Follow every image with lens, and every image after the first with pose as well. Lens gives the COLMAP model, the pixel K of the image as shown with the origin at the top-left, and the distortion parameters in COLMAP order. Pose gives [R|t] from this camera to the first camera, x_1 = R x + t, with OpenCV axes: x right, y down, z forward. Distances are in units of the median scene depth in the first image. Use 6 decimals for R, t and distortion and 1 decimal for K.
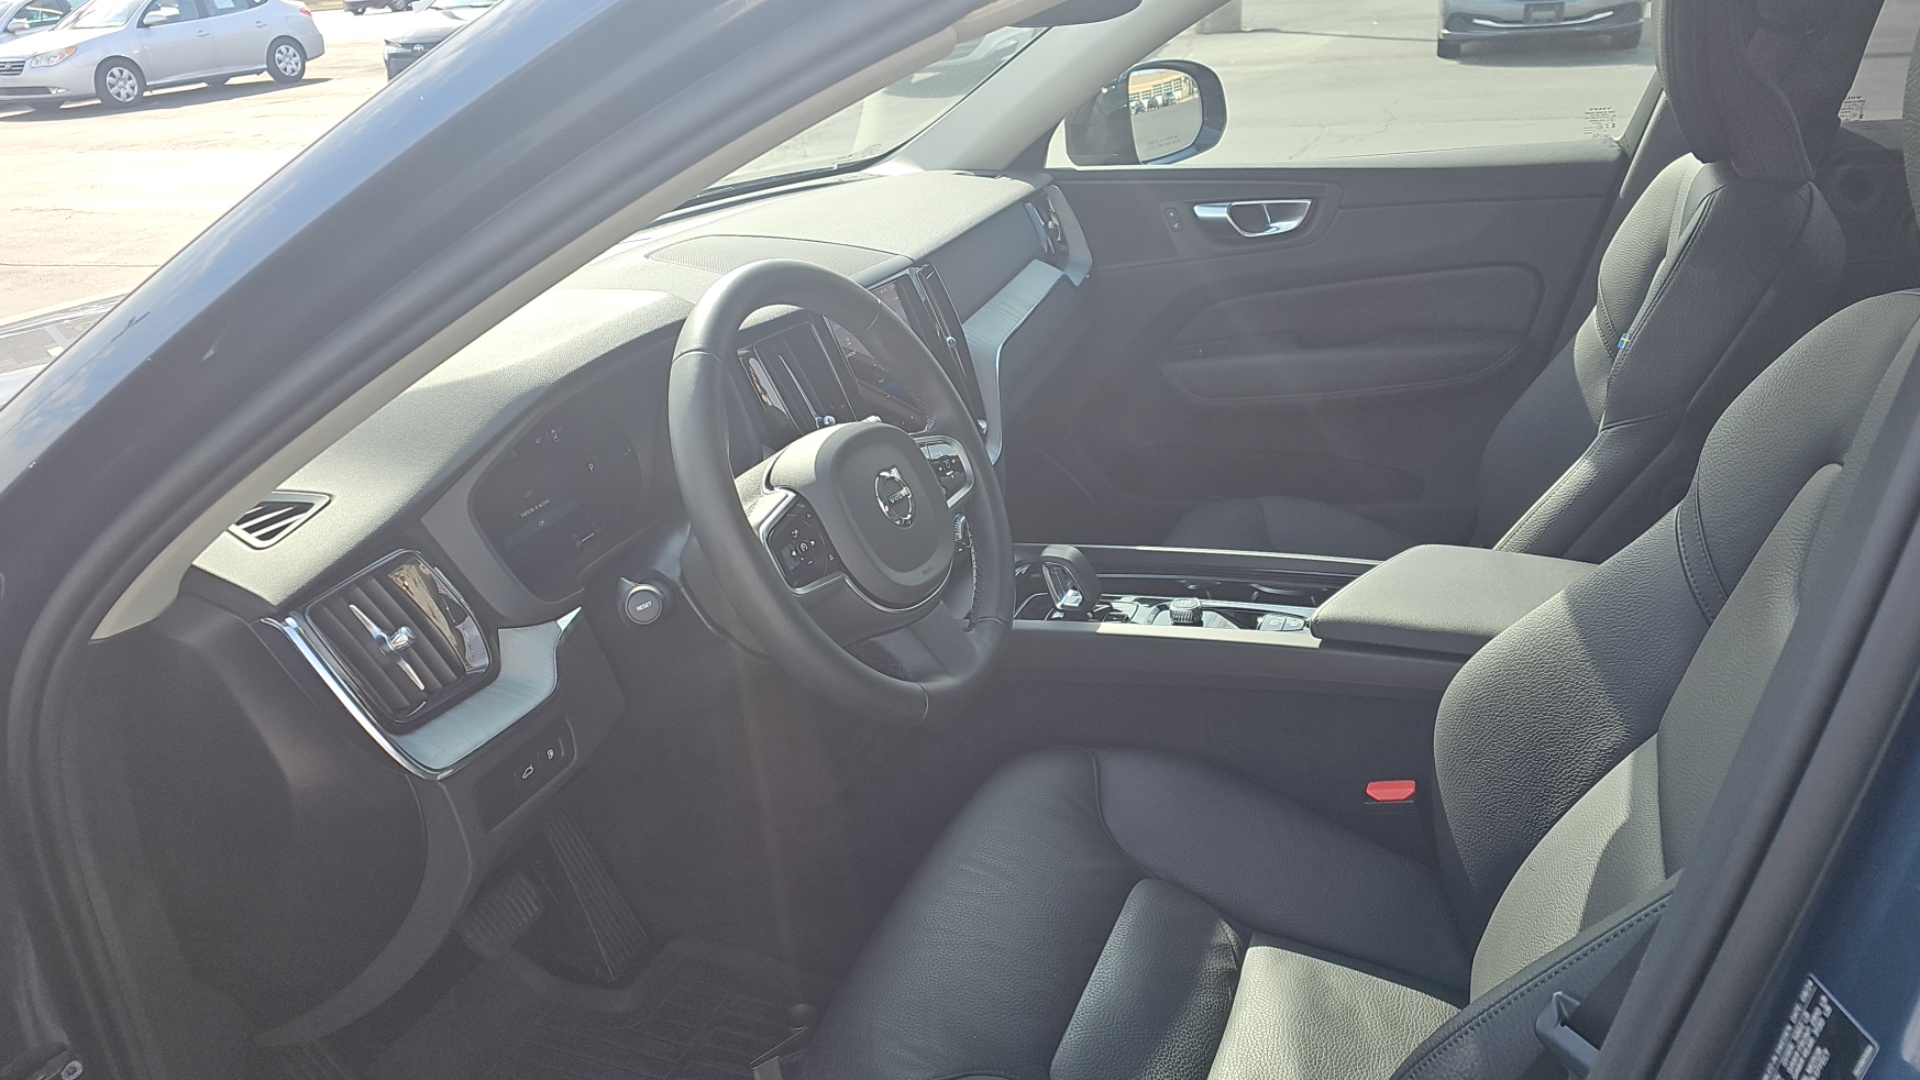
lens RADIAL K [[1363.1, 0, 963.2], [0, 1363.1, 522.3], [0, 0, 1]] dist [0.080449, -0.084360]
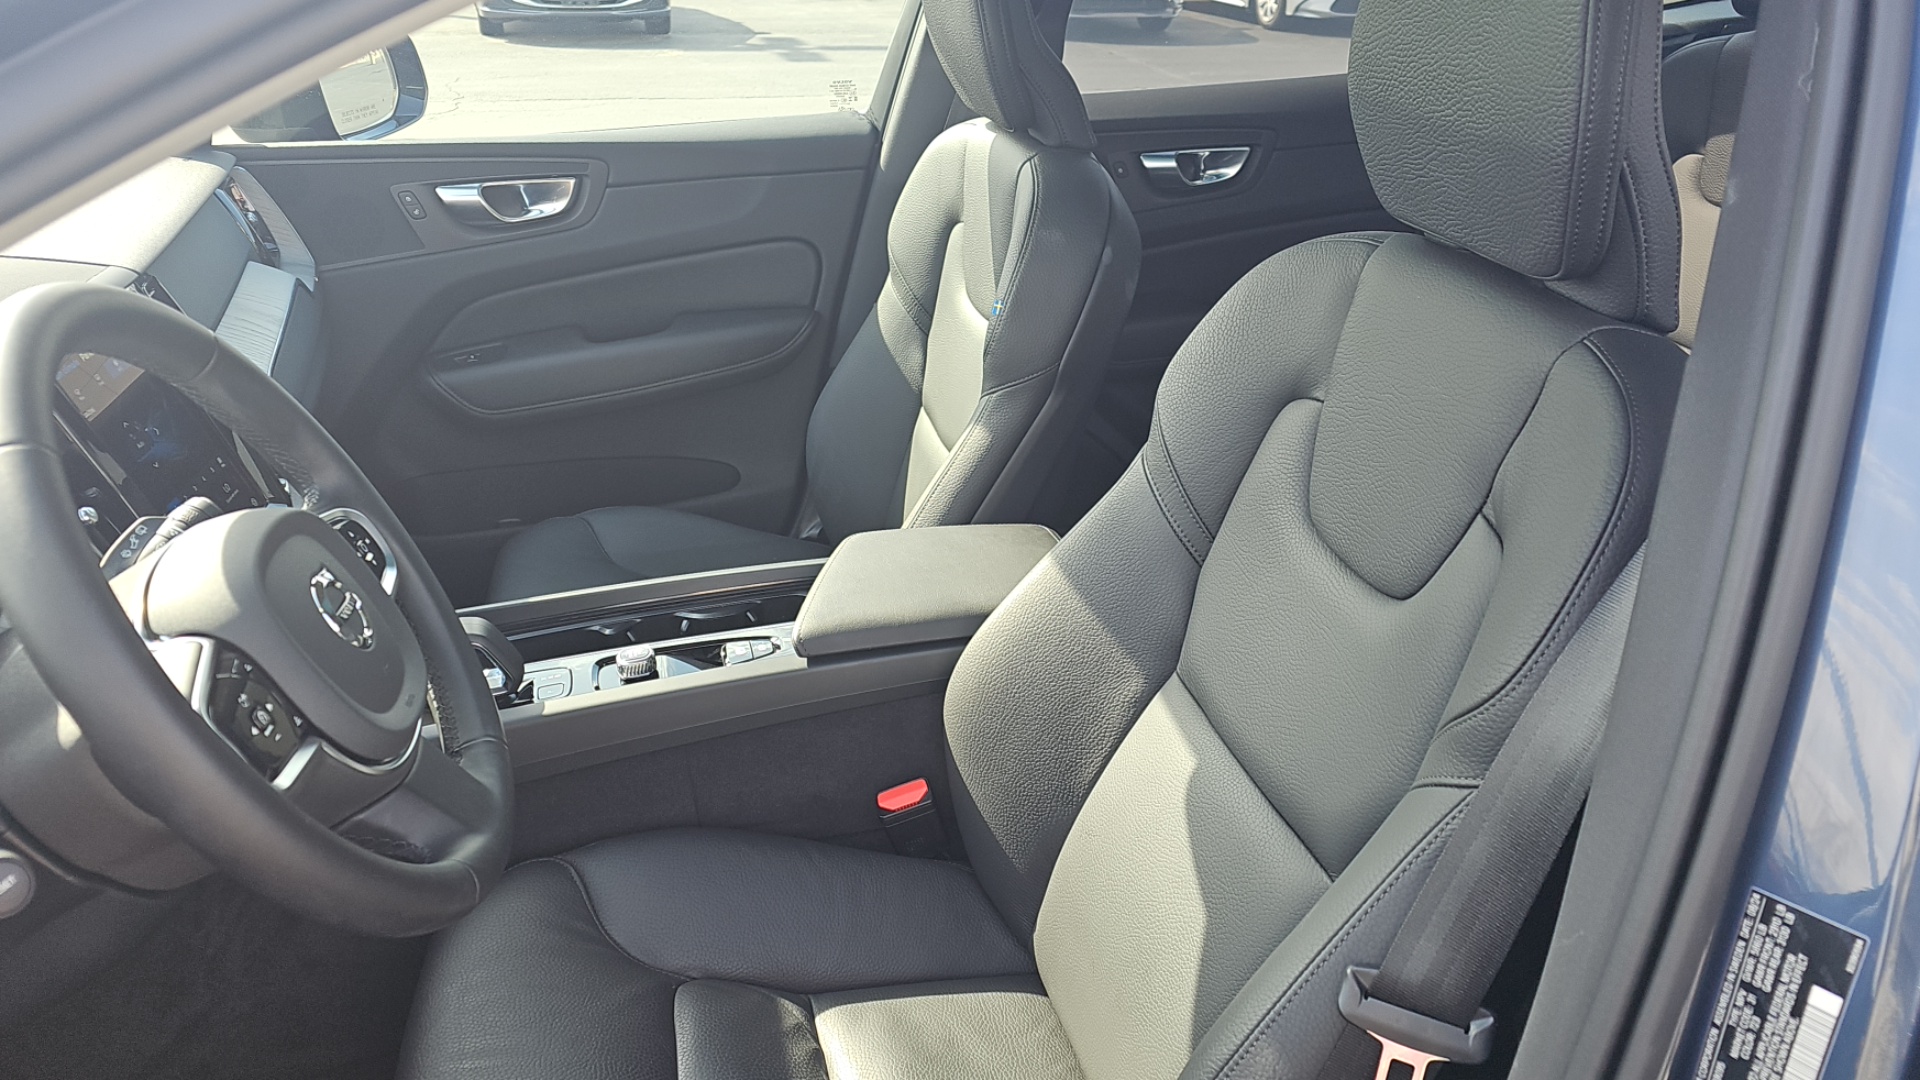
lens RADIAL K [[1363.1, 0, 963.2], [0, 1363.1, 522.3], [0, 0, 1]] dist [0.080449, -0.084360]
pose [[0.792395, -0.178816, 0.583211, -0.166099], [0.171366, 0.982823, 0.068508, -0.046474], [-0.585443, 0.045657, 0.809427, 0.195370]]
